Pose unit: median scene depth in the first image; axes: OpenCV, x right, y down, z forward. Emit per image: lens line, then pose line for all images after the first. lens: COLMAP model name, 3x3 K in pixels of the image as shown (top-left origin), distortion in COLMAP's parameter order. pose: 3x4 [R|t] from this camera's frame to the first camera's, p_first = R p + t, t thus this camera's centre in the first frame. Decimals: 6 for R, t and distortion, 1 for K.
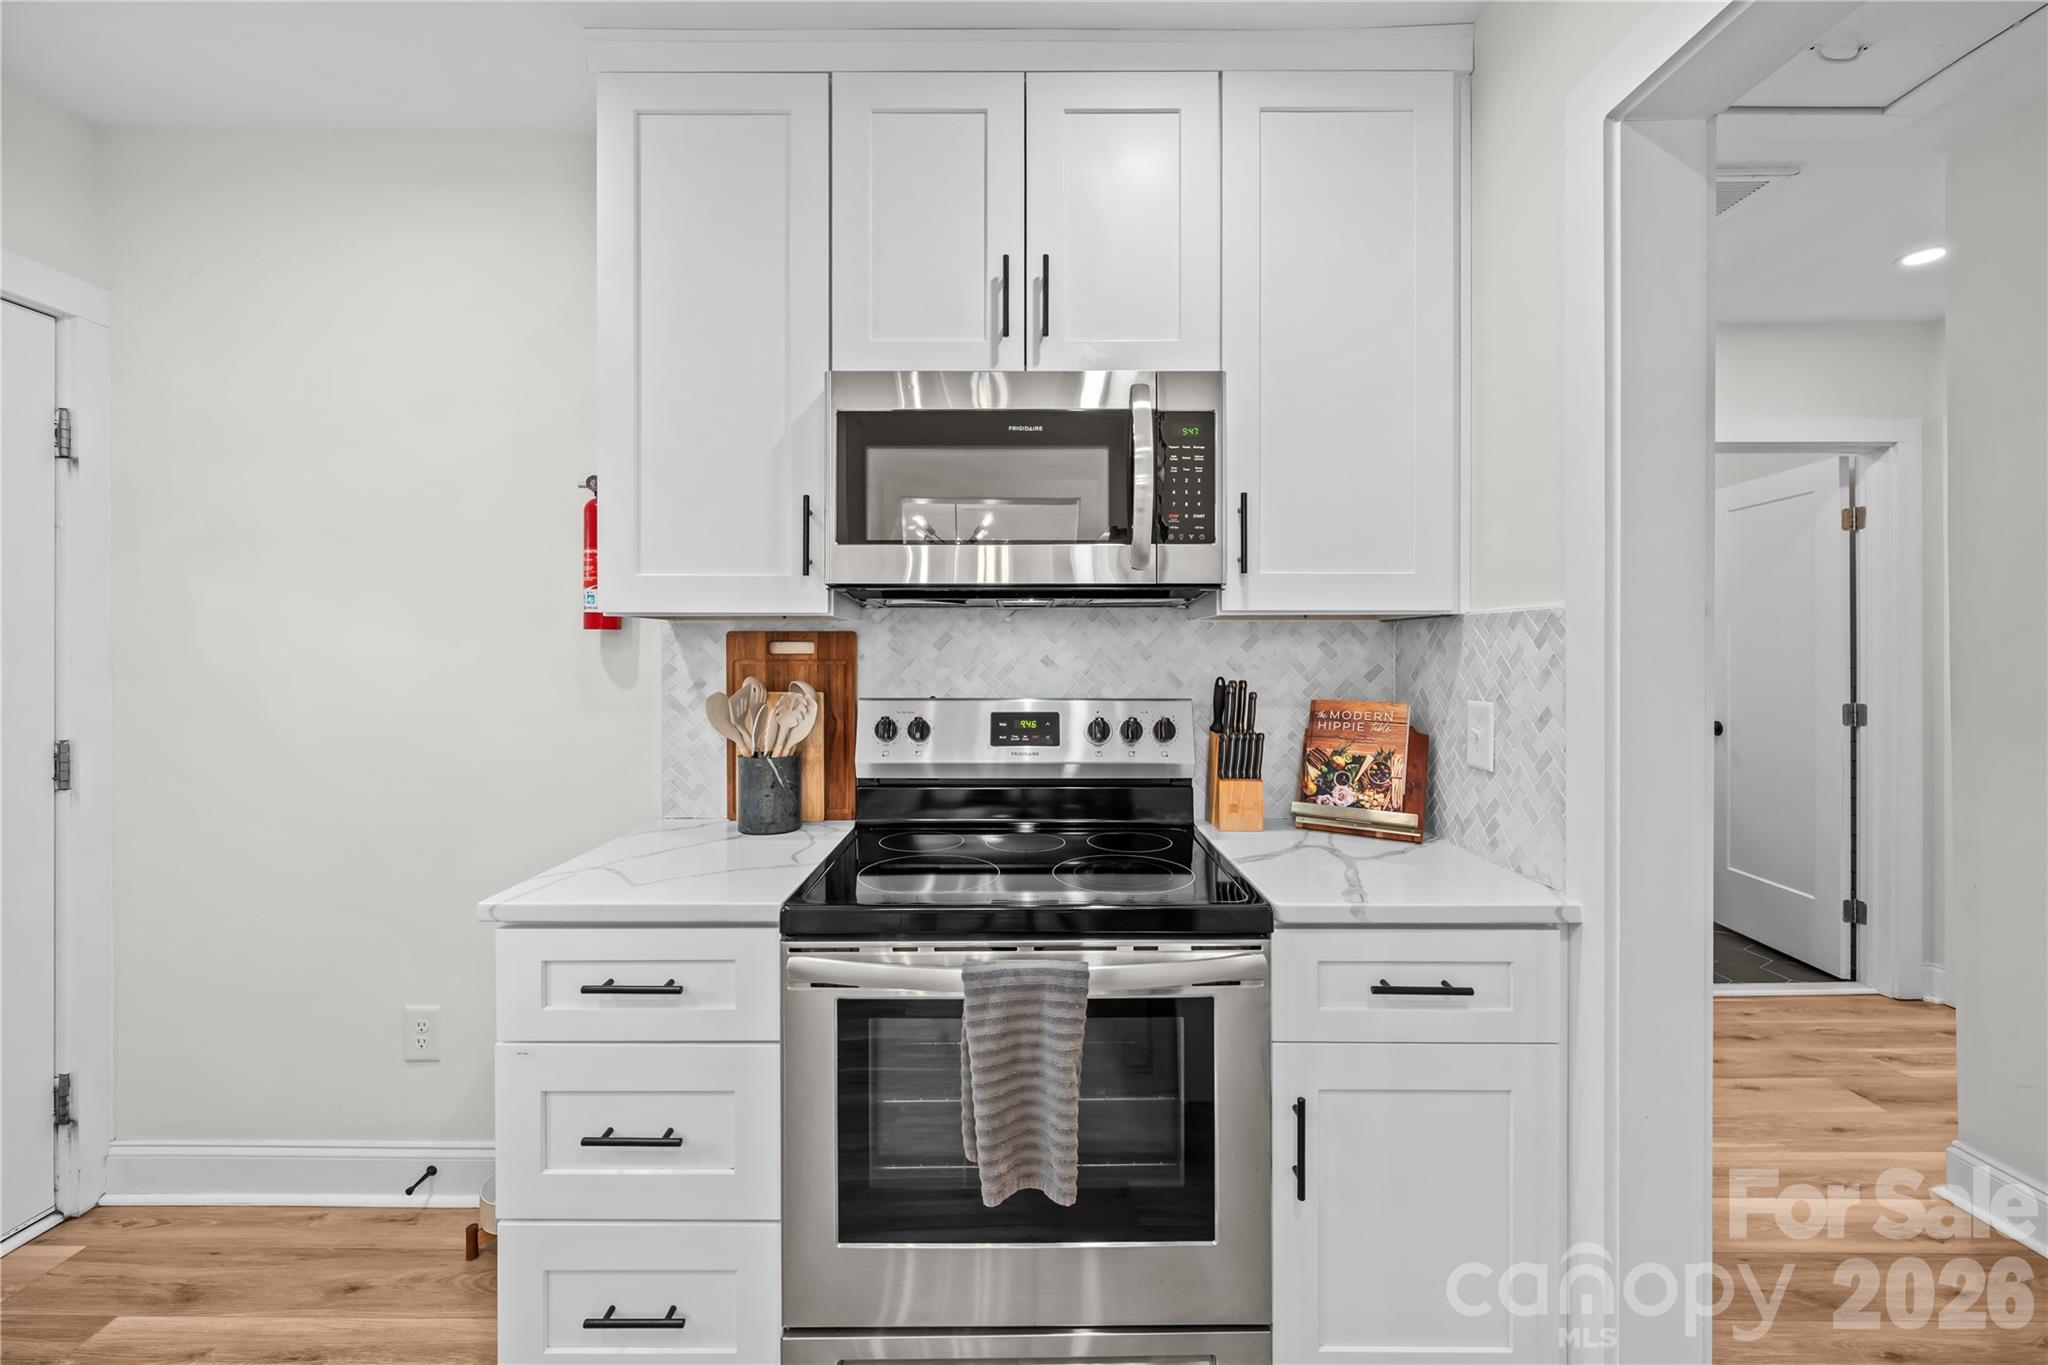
lens RADIAL K [[808.4, 0, 1030.3], [0, 808.4, 652.6], [0, 0, 1]] dist [-0.001256, -0.001097]
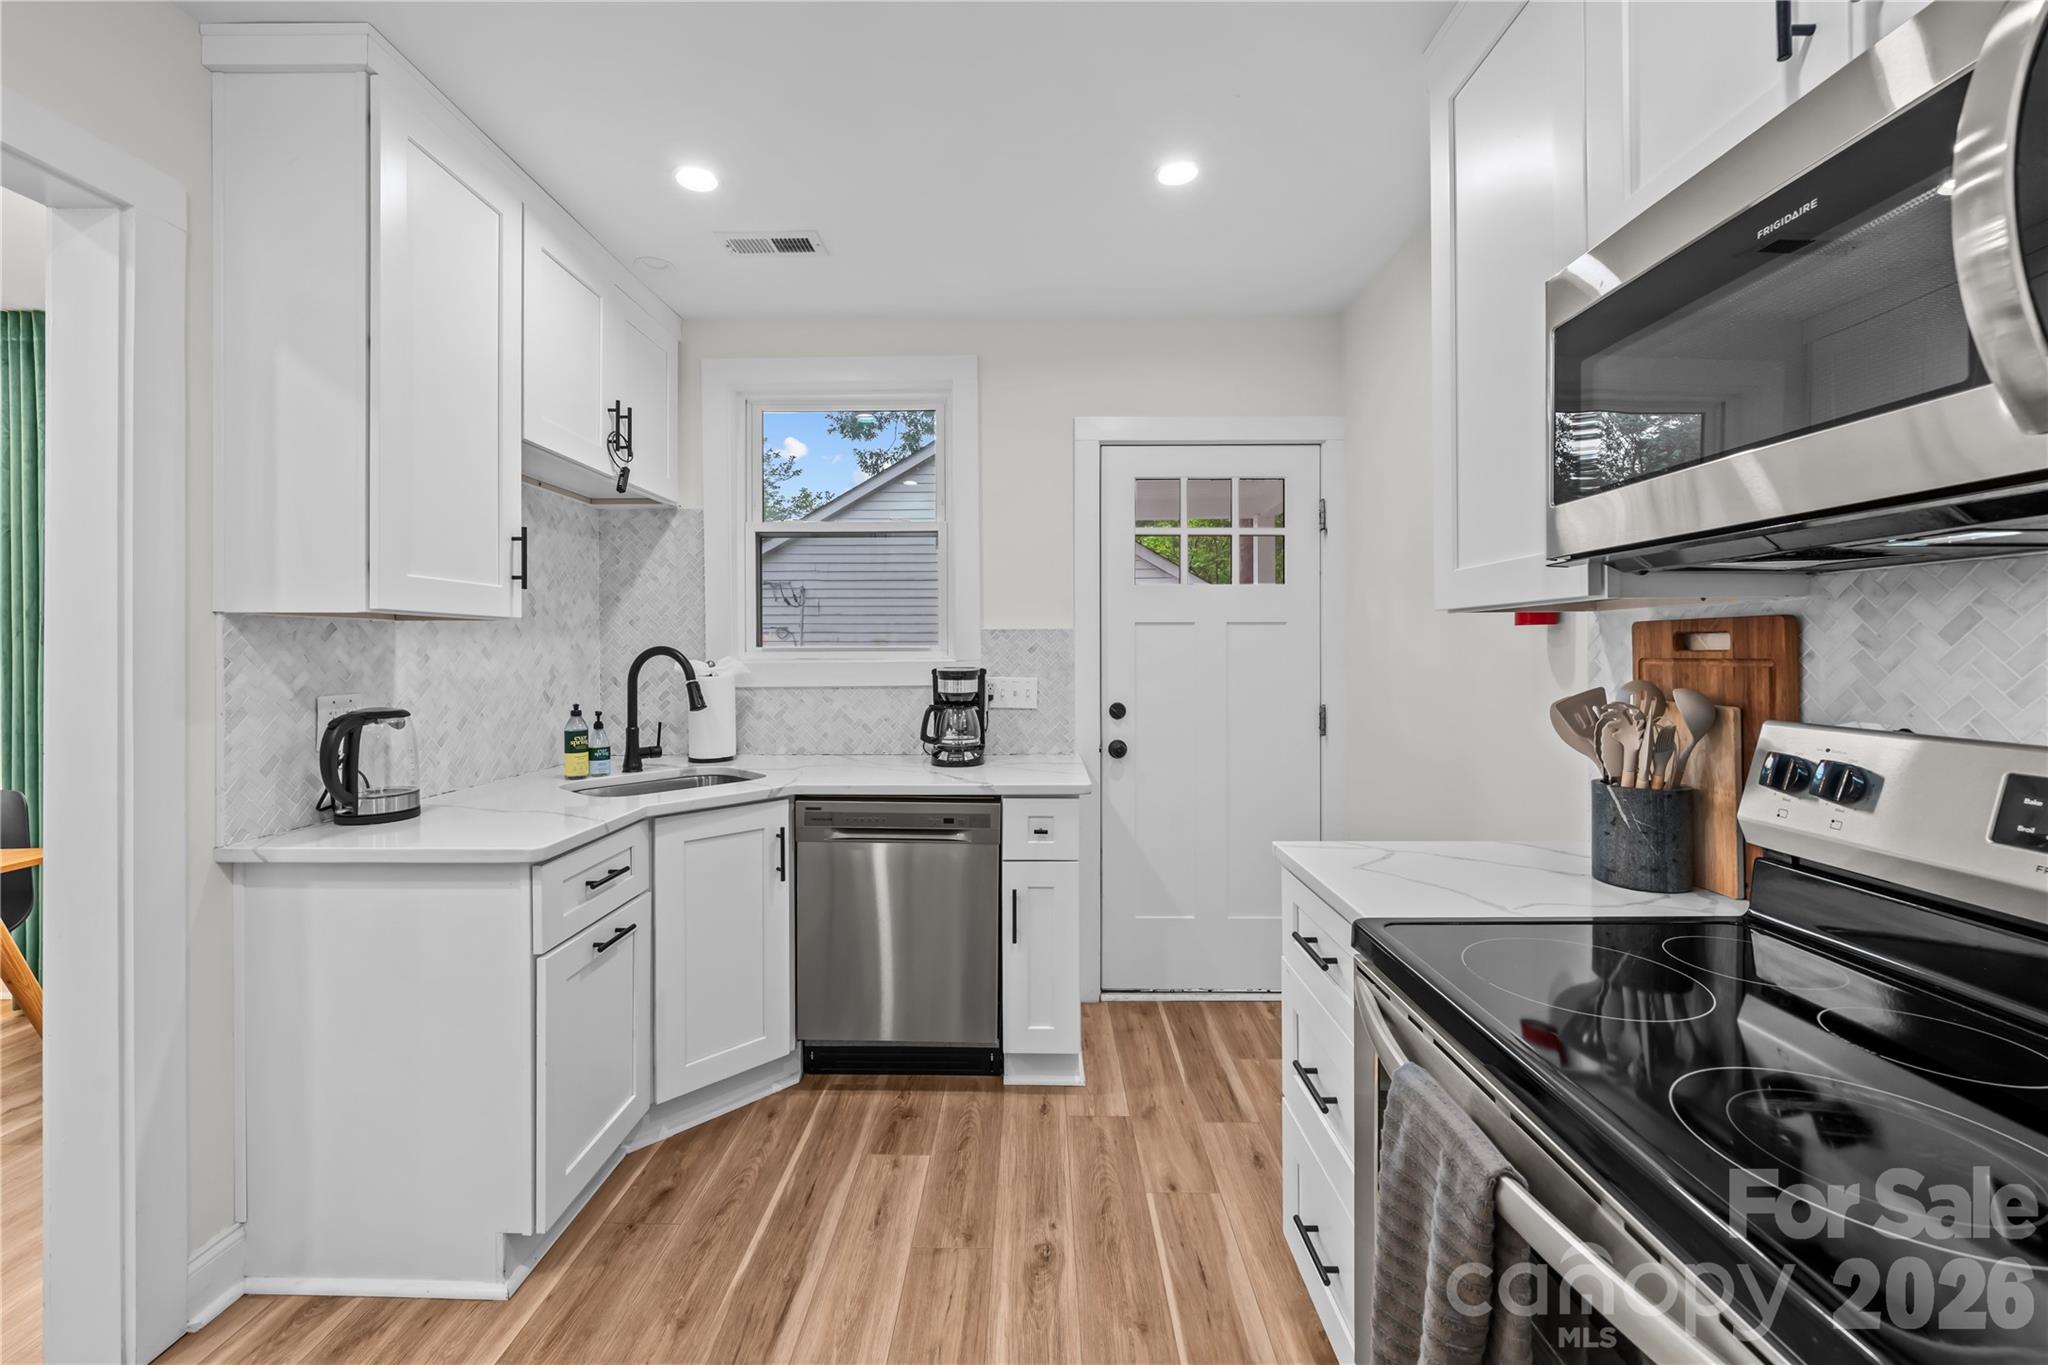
lens RADIAL K [[808.4, 0, 1018.8], [0, 808.4, 649.7], [0, 0, 1]] dist [-0.001256, -0.001097]
pose [[-0.014860, -0.002624, -0.999886, 0.458200], [0.003122, 0.999992, -0.002671, 0.000932], [0.999885, -0.003162, -0.014852, 0.447863]]
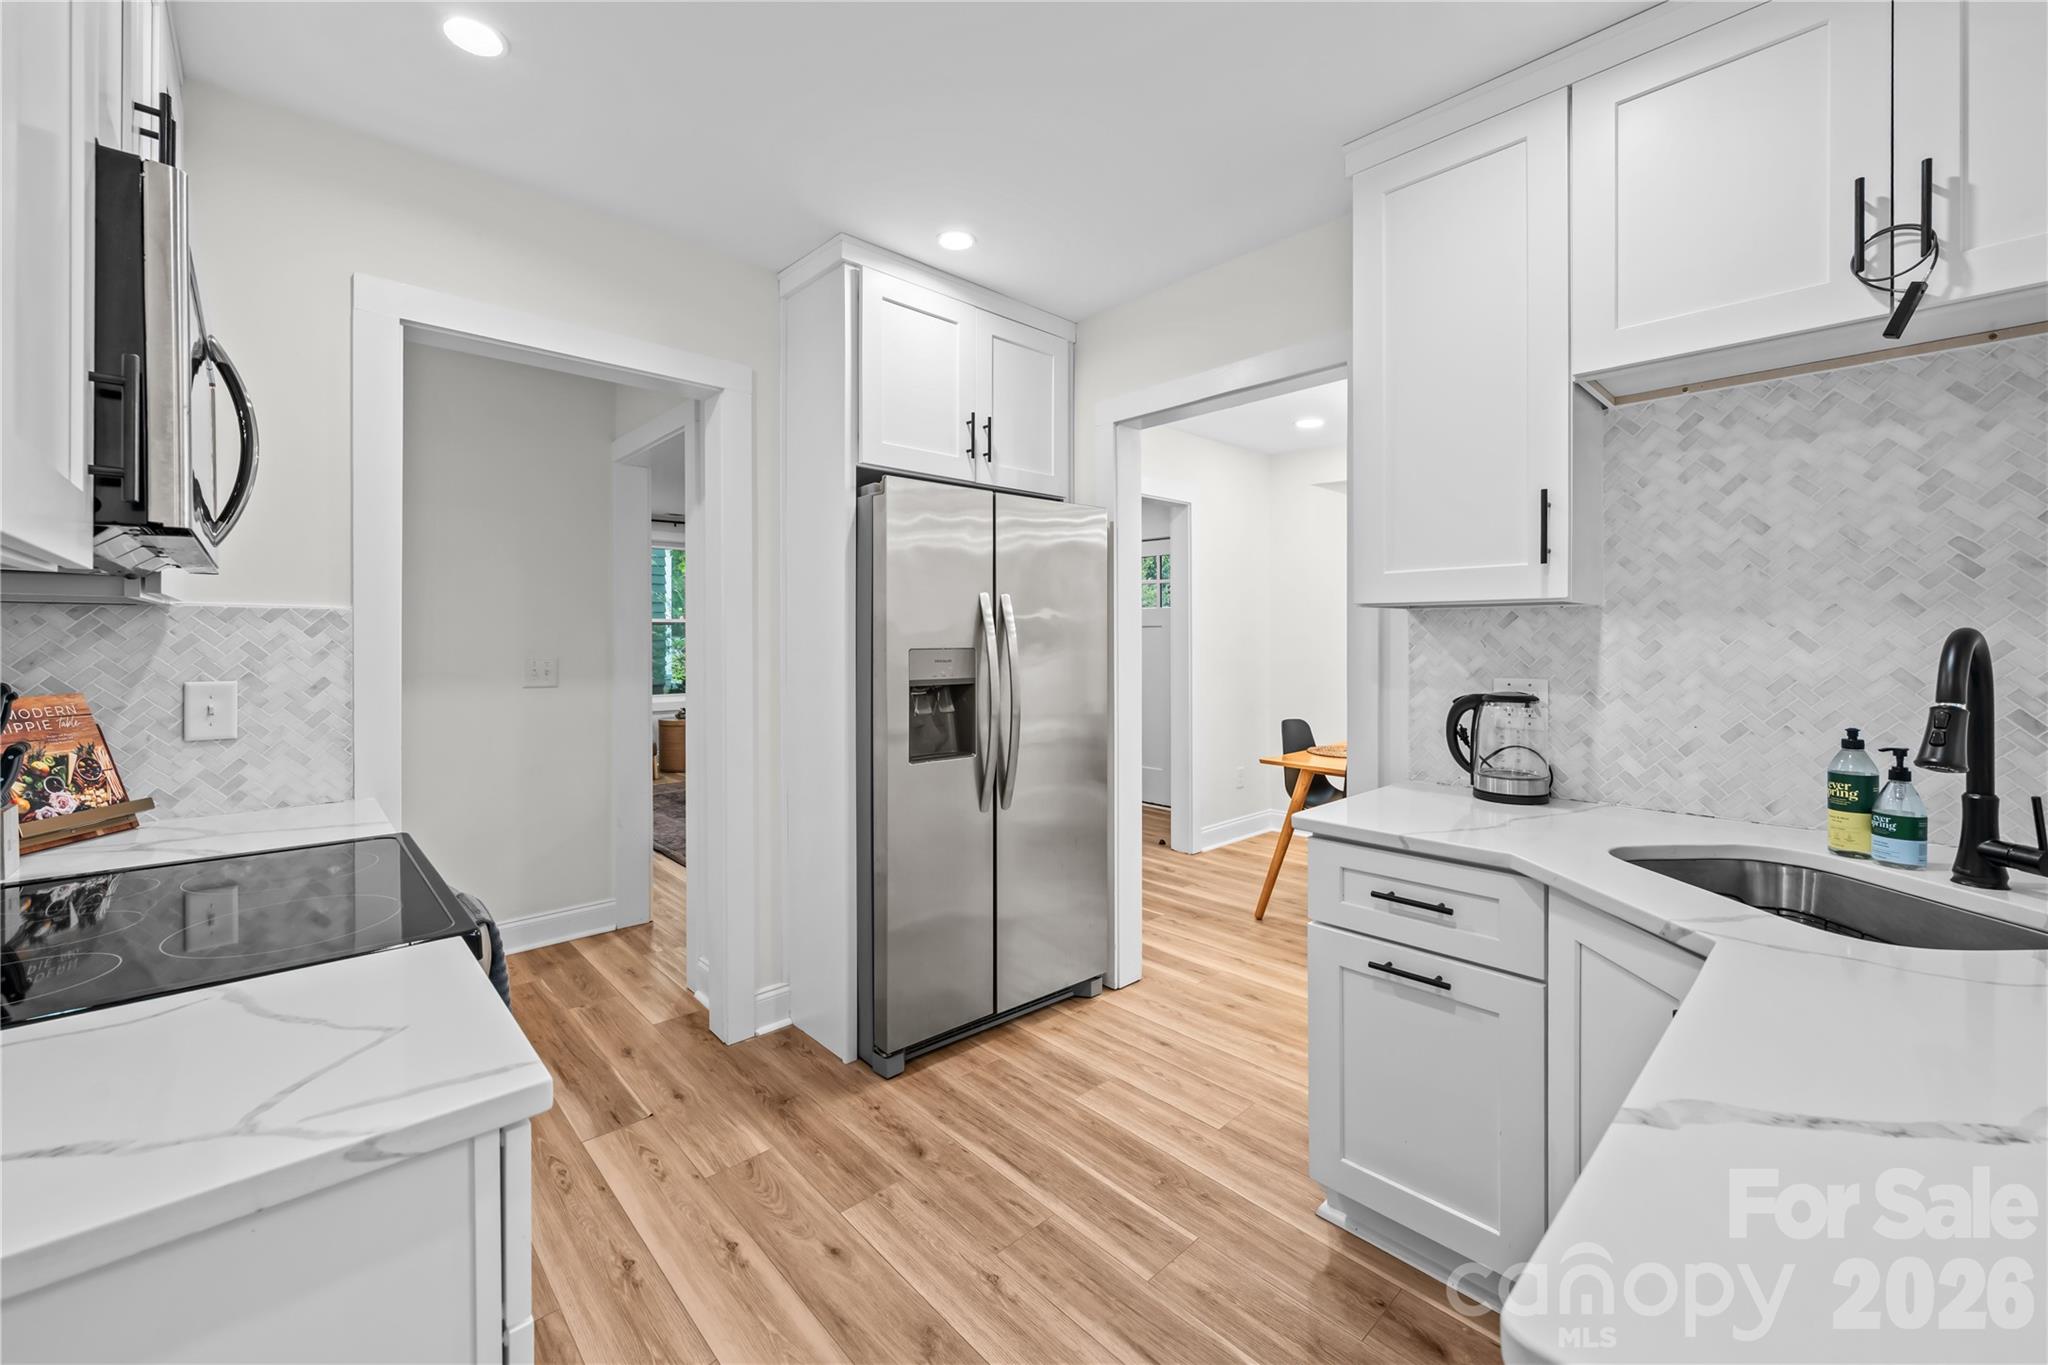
lens RADIAL K [[808.4, 0, 1027.3], [0, 808.4, 636.9], [0, 0, 1]] dist [-0.001256, -0.001097]
pose [[-0.683637, -0.000143, 0.729822, -0.981986], [-0.000027, 1.000000, 0.000170, -0.004188], [-0.729822, 0.000097, -0.683637, 0.837298]]
